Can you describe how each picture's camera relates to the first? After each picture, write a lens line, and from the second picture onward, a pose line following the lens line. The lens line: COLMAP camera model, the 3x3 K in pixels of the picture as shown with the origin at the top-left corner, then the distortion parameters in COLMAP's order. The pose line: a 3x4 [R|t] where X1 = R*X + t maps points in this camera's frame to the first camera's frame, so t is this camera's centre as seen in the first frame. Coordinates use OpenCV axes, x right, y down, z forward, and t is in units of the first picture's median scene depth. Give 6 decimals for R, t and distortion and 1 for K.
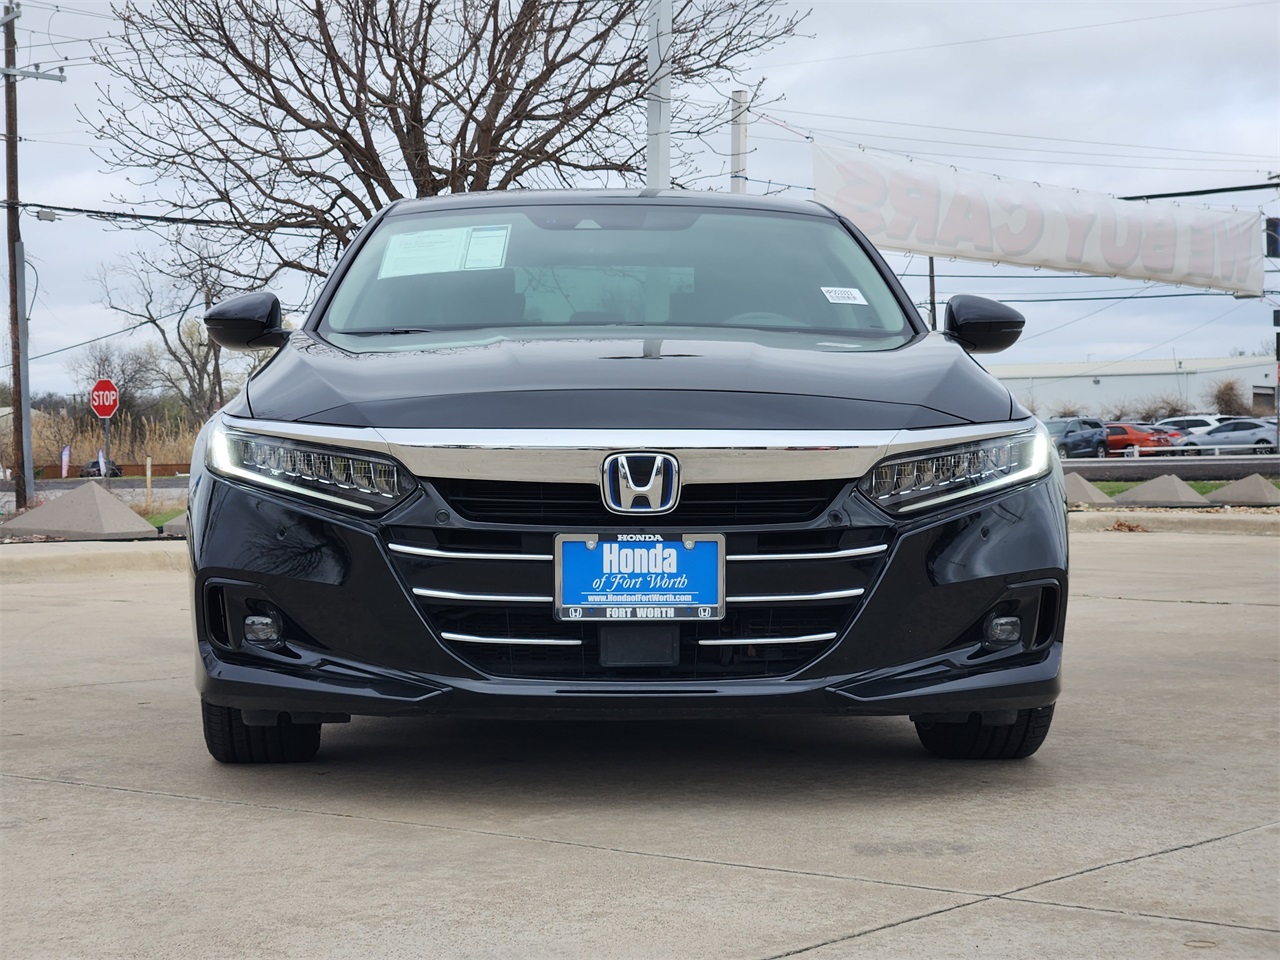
lens RADIAL K [[1929.5, 0, 640.0], [0, 1929.5, 480.0], [0, 0, 1]] dist [0.140574, -0.019866]
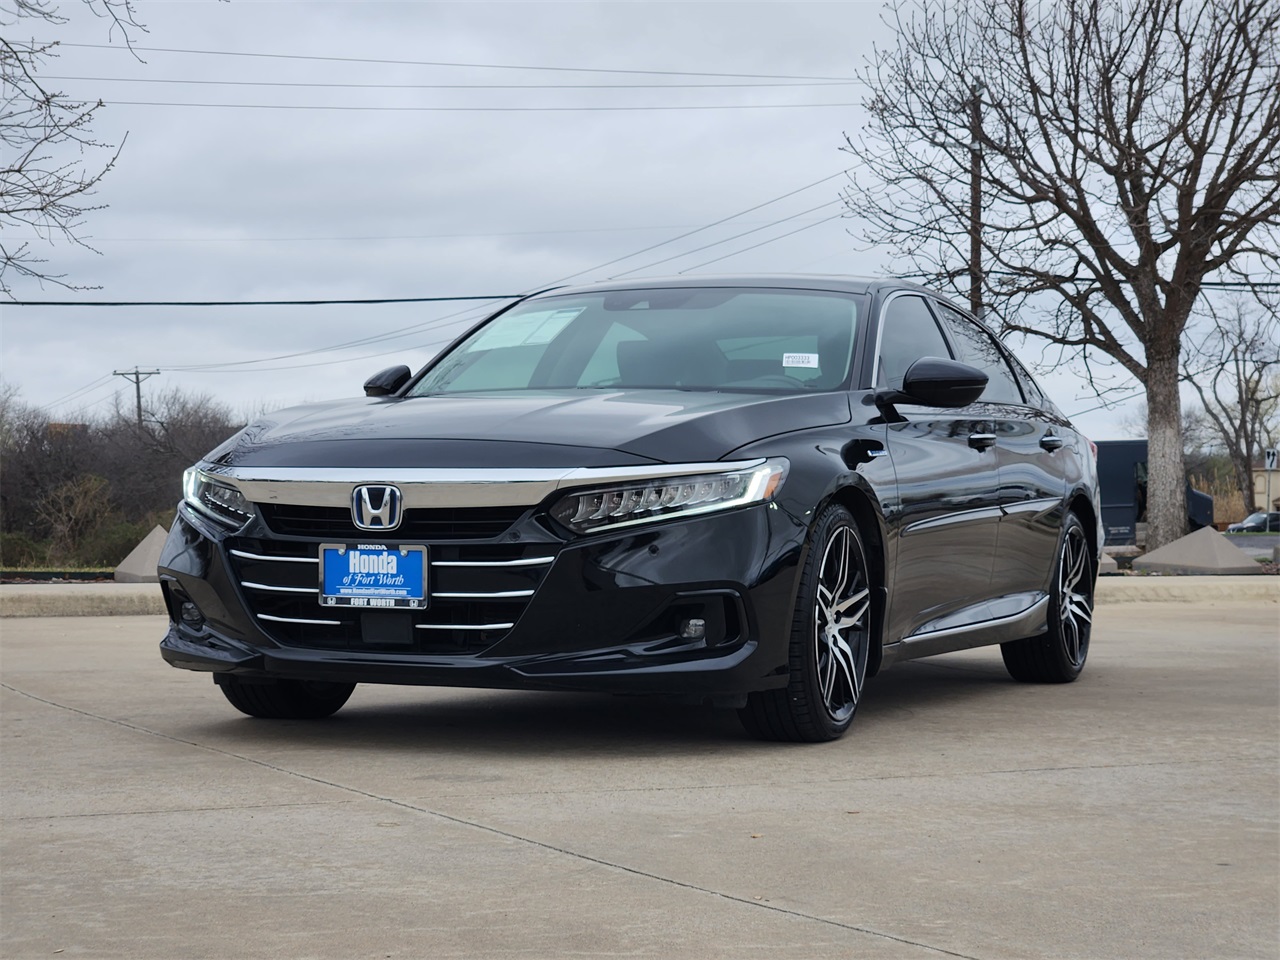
lens RADIAL K [[1915.1, 0, 640.0], [0, 1915.1, 480.0], [0, 0, 1]] dist [-0.336152, 0.010015]
pose [[0.916608, 0.000221, -0.399787, 0.708629], [-0.011936, 0.999569, -0.026813, 0.016135], [0.399609, 0.029349, 0.916216, -0.156789]]
